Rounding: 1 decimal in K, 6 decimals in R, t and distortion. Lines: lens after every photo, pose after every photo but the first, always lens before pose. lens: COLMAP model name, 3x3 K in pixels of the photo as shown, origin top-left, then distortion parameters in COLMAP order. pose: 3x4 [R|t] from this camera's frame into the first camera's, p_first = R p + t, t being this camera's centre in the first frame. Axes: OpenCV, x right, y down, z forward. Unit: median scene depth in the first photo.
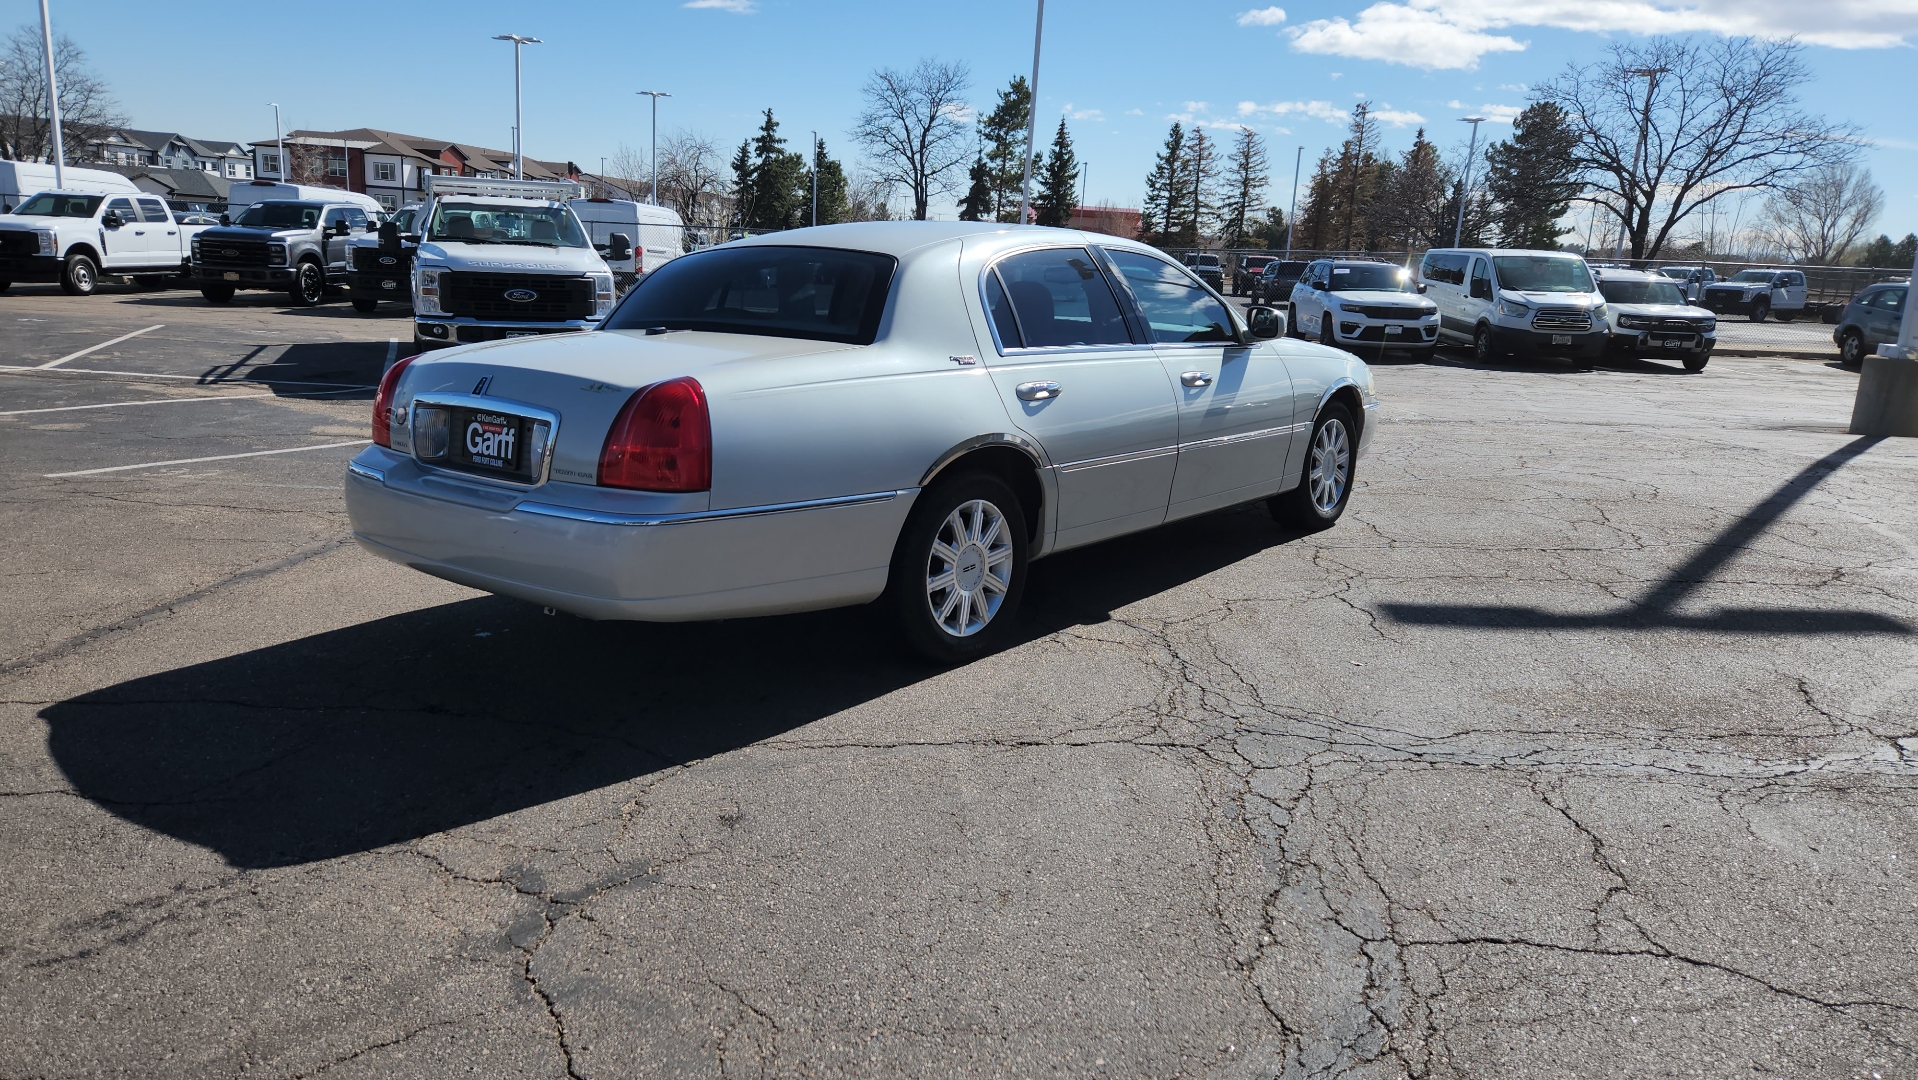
lens RADIAL K [[1281.0, 0, 923.8], [0, 1281.0, 537.9], [0, 0, 1]] dist [0.074680, -0.058452]
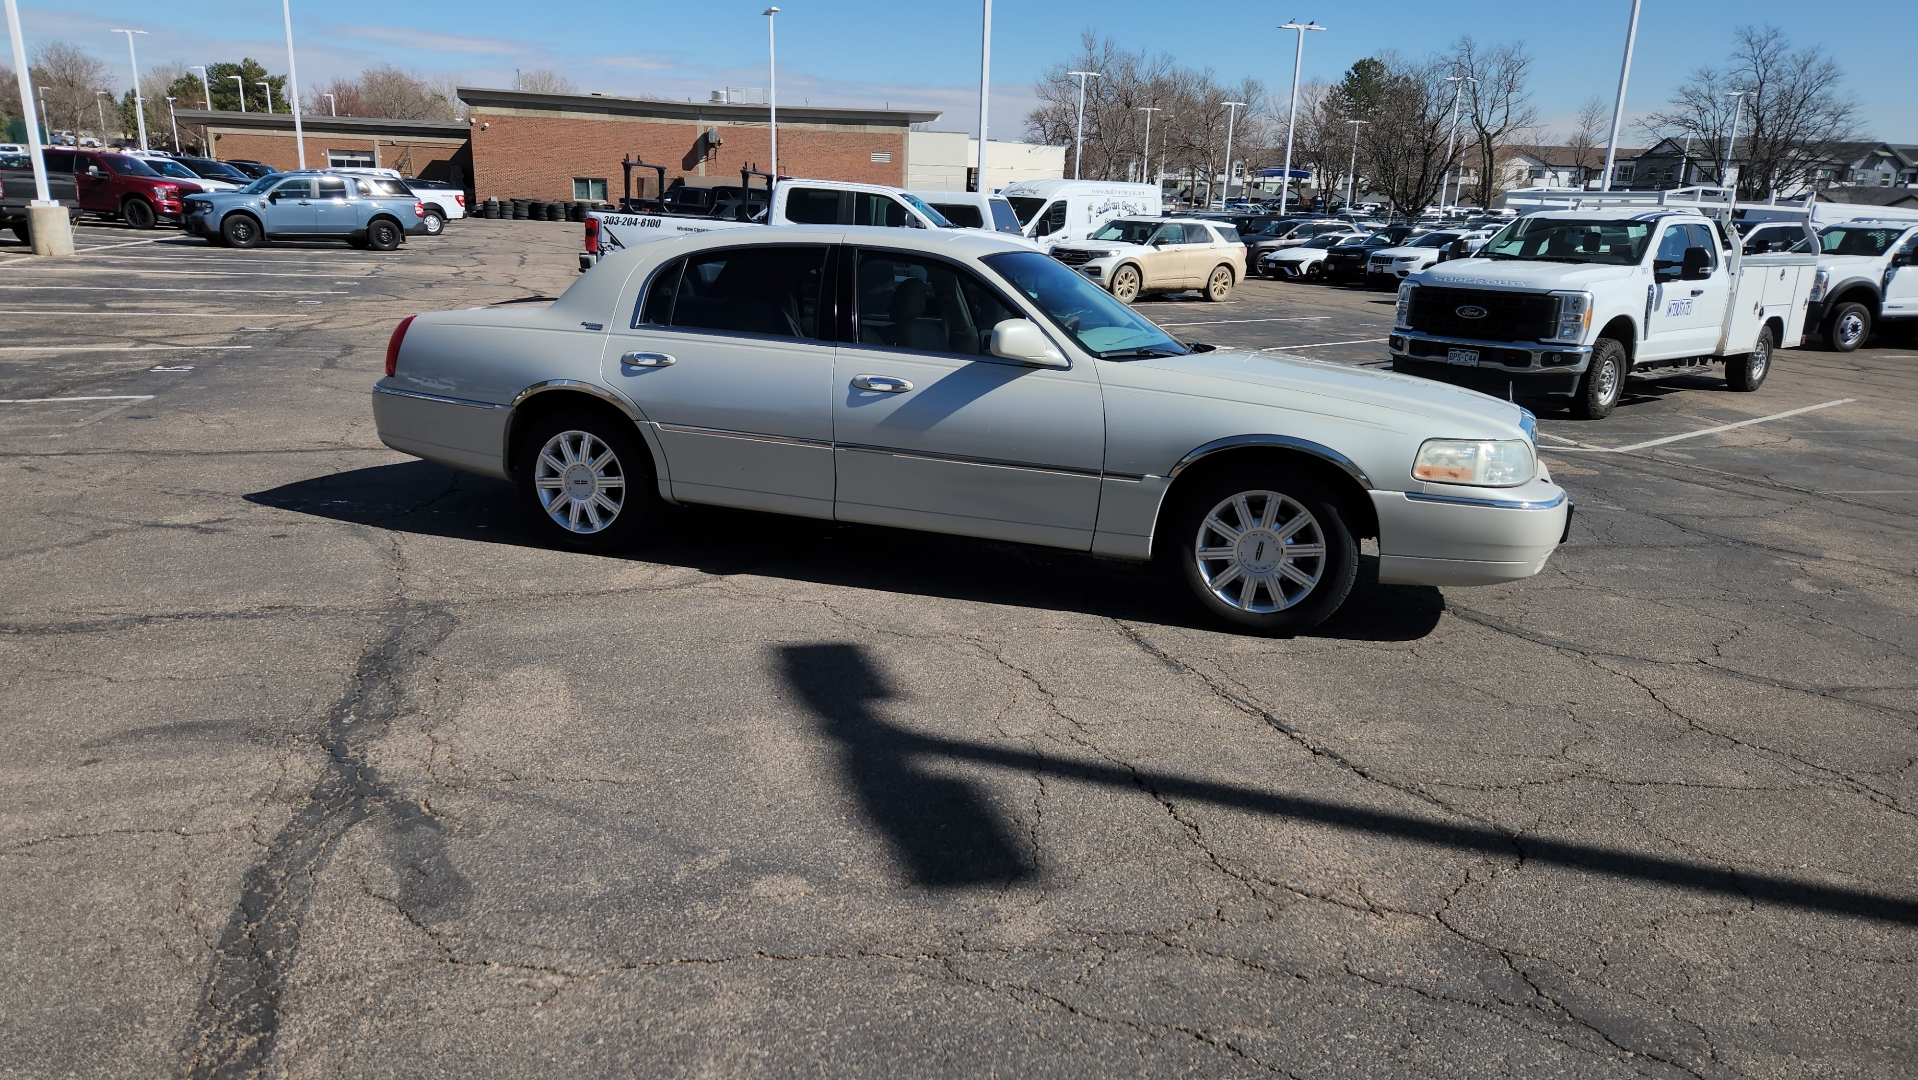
lens RADIAL K [[1278.8, 0, 910.5], [0, 1278.8, 546.6], [0, 0, 1]] dist [0.075617, -0.062326]
pose [[0.340995, 0.214856, -0.915183, 0.236616], [-0.226633, 0.963606, 0.141781, -0.030509], [0.912338, 0.159064, 0.377278, 0.139546]]
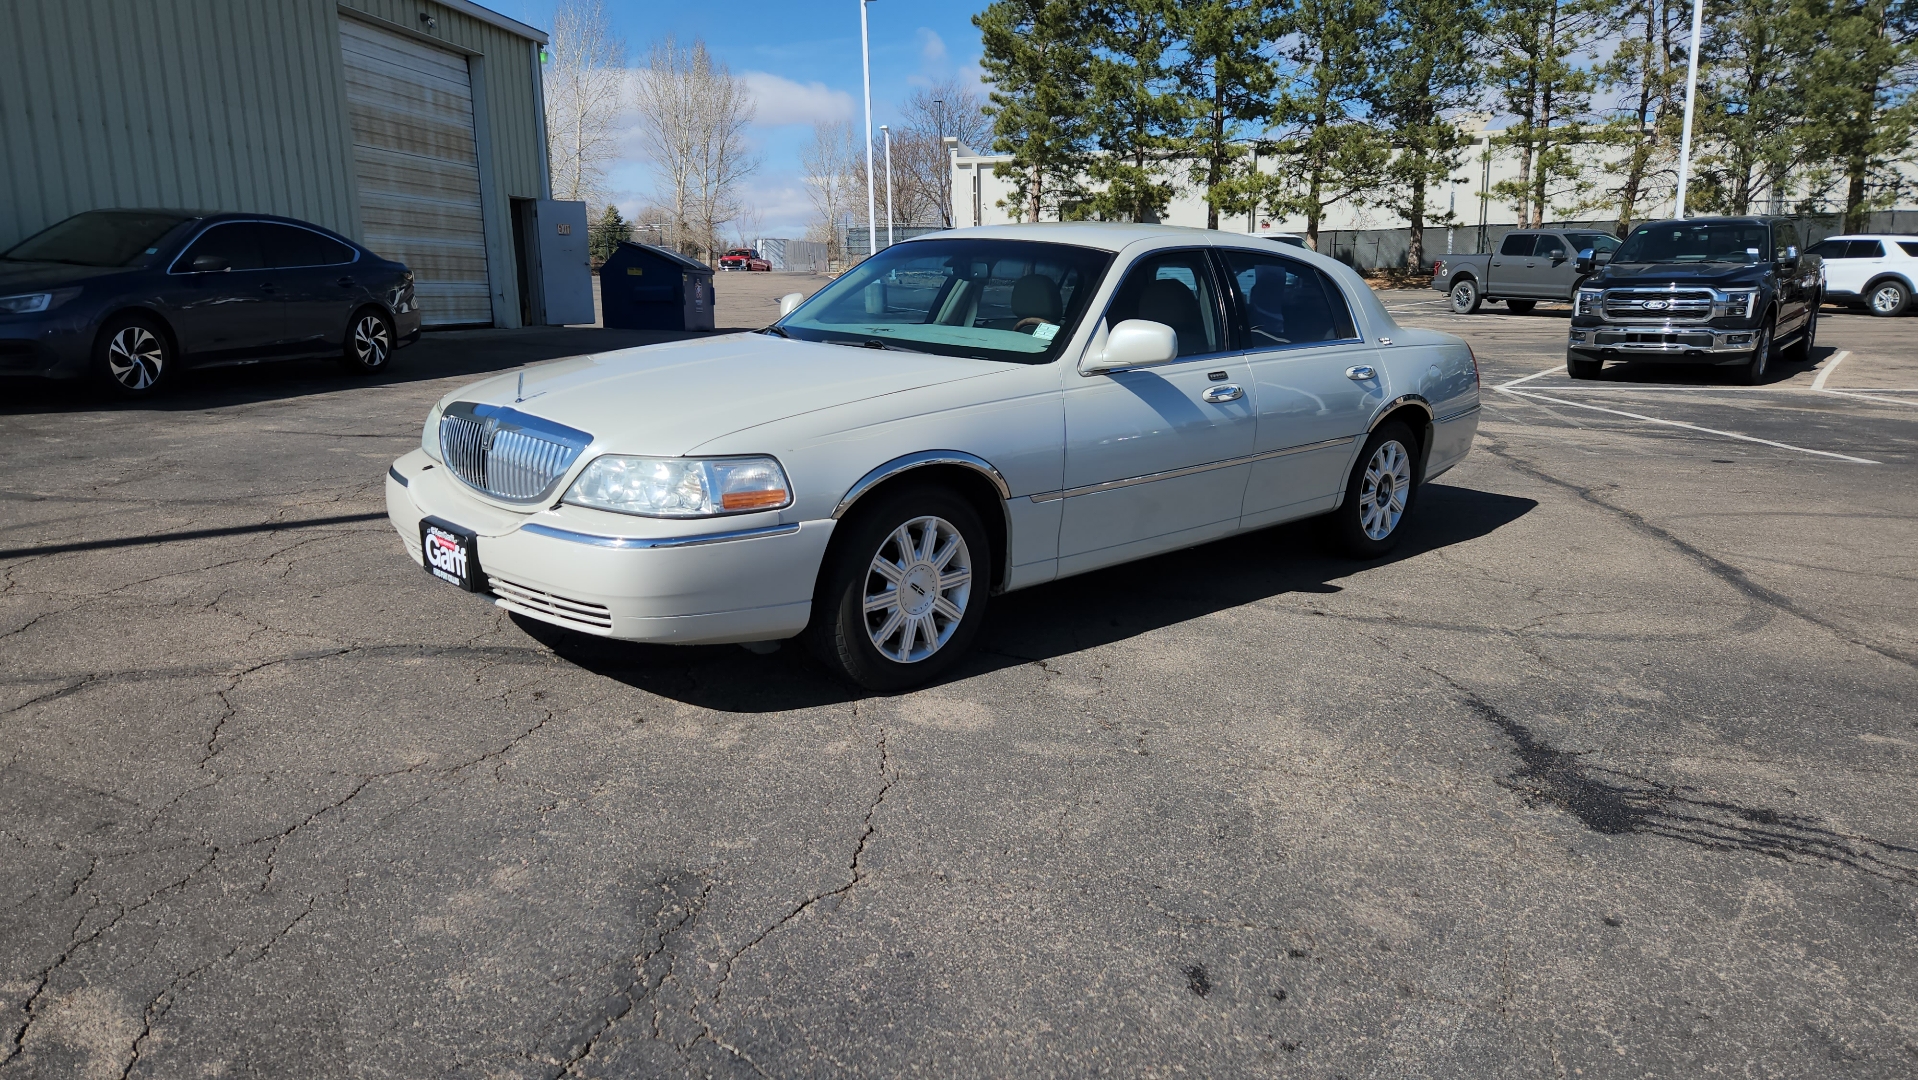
lens RADIAL K [[1273.8, 0, 932.3], [0, 1273.8, 548.3], [0, 0, 1]] dist [0.070025, -0.050938]
pose [[-0.994909, -0.057841, 0.082529, 0.012877], [-0.017592, 0.906005, 0.422902, -0.094799], [-0.099233, 0.419297, -0.902410, 0.441354]]
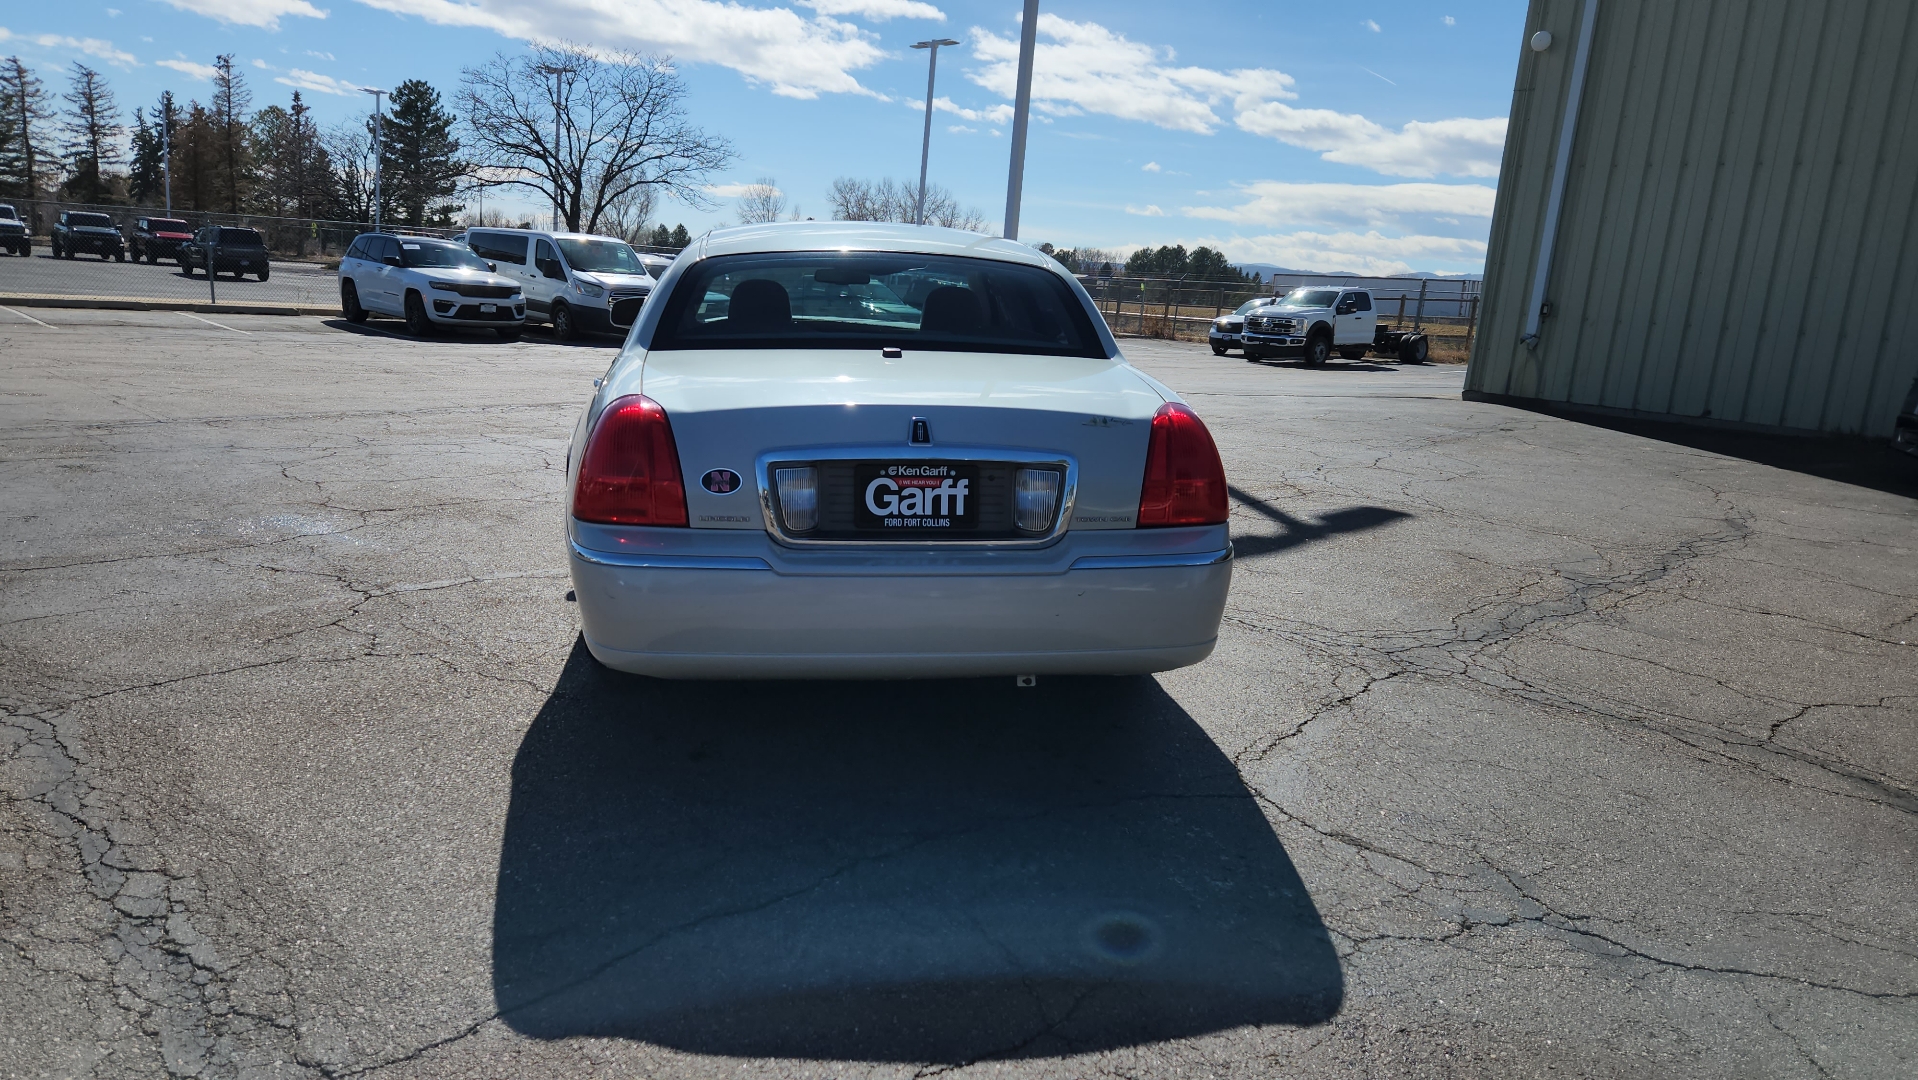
lens RADIAL K [[1277.7, 0, 920.9], [0, 1277.7, 538.6], [0, 0, 1]] dist [0.071250, -0.054497]
pose [[0.676119, -0.141878, 0.723003, -0.142750], [0.125218, 0.989136, 0.077005, -0.017240], [-0.726074, 0.038469, 0.686540, 0.068584]]
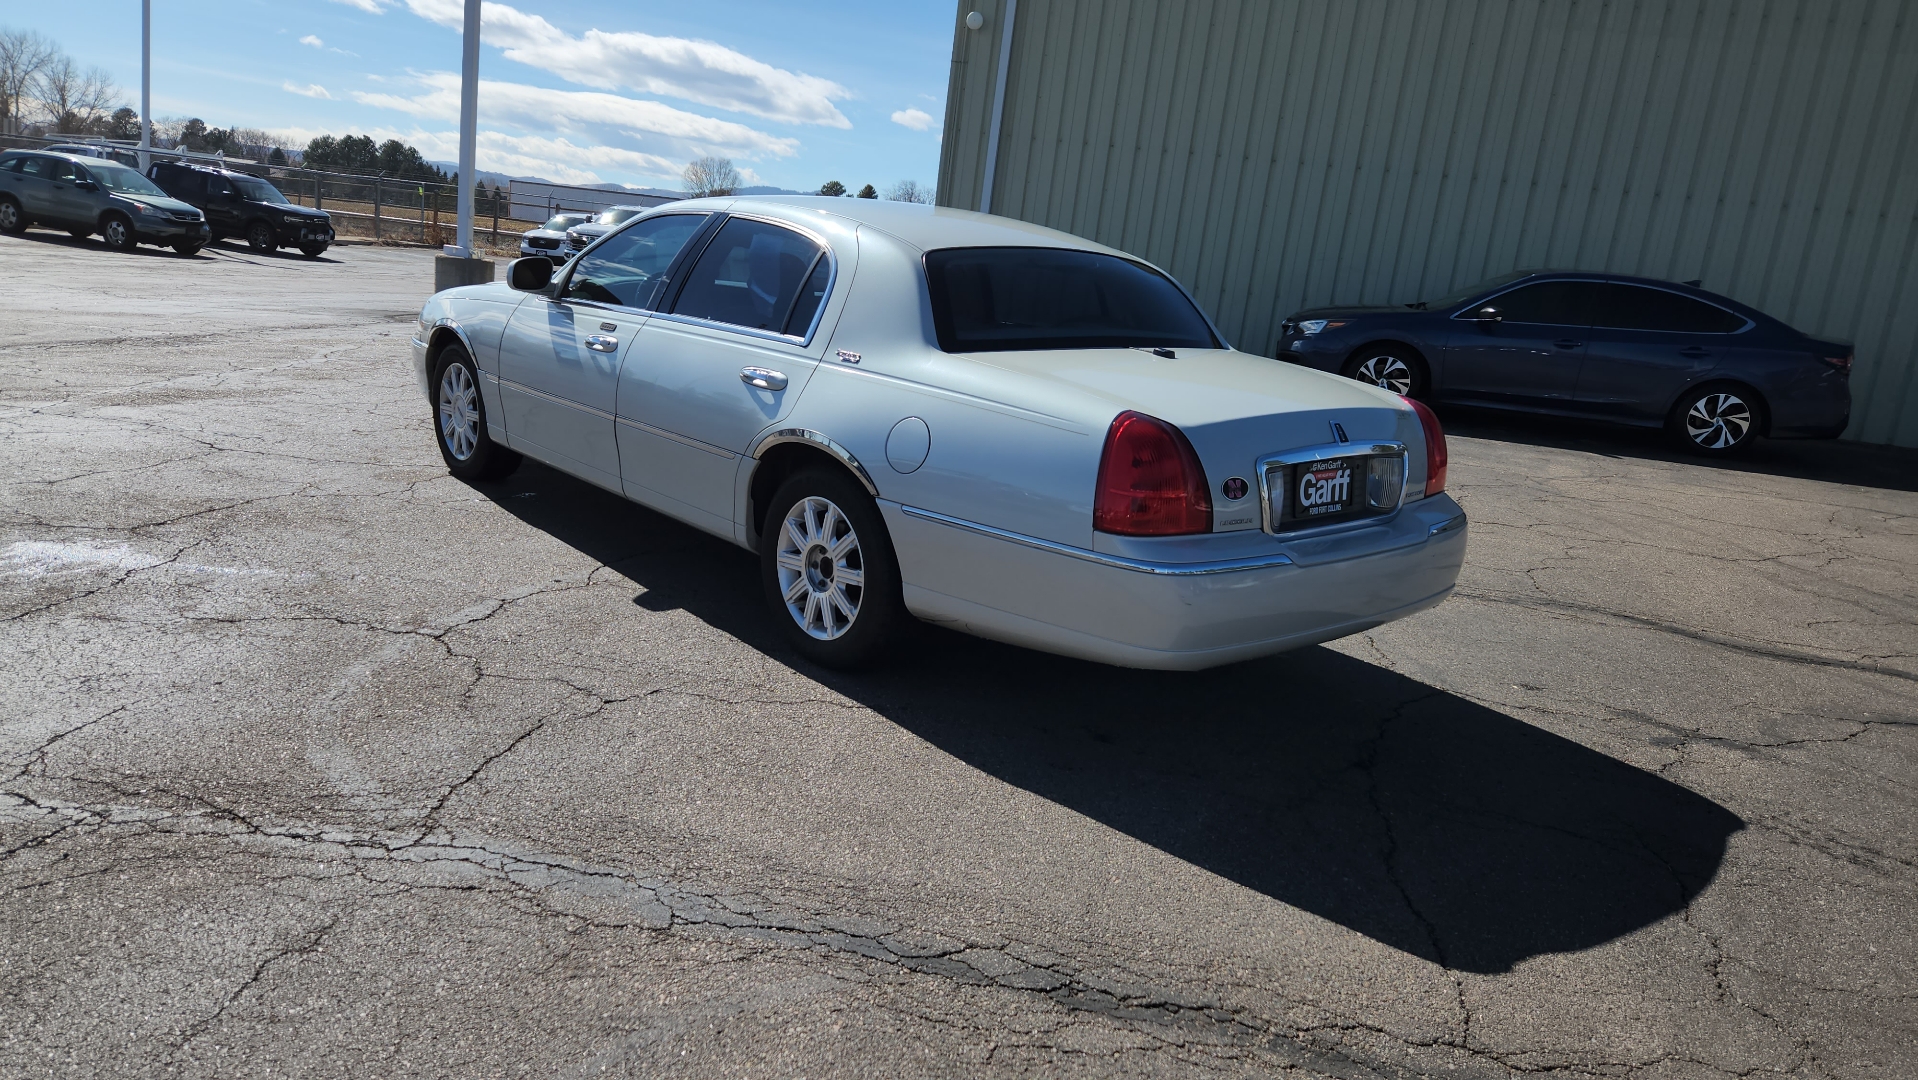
lens RADIAL K [[1277.7, 0, 934.4], [0, 1277.7, 546.3], [0, 0, 1]] dist [0.071250, -0.054497]
pose [[0.140145, -0.241075, 0.960334, -0.202800], [0.118069, 0.967055, 0.225532, -0.044015], [-0.983066, 0.081779, 0.163992, 0.175213]]
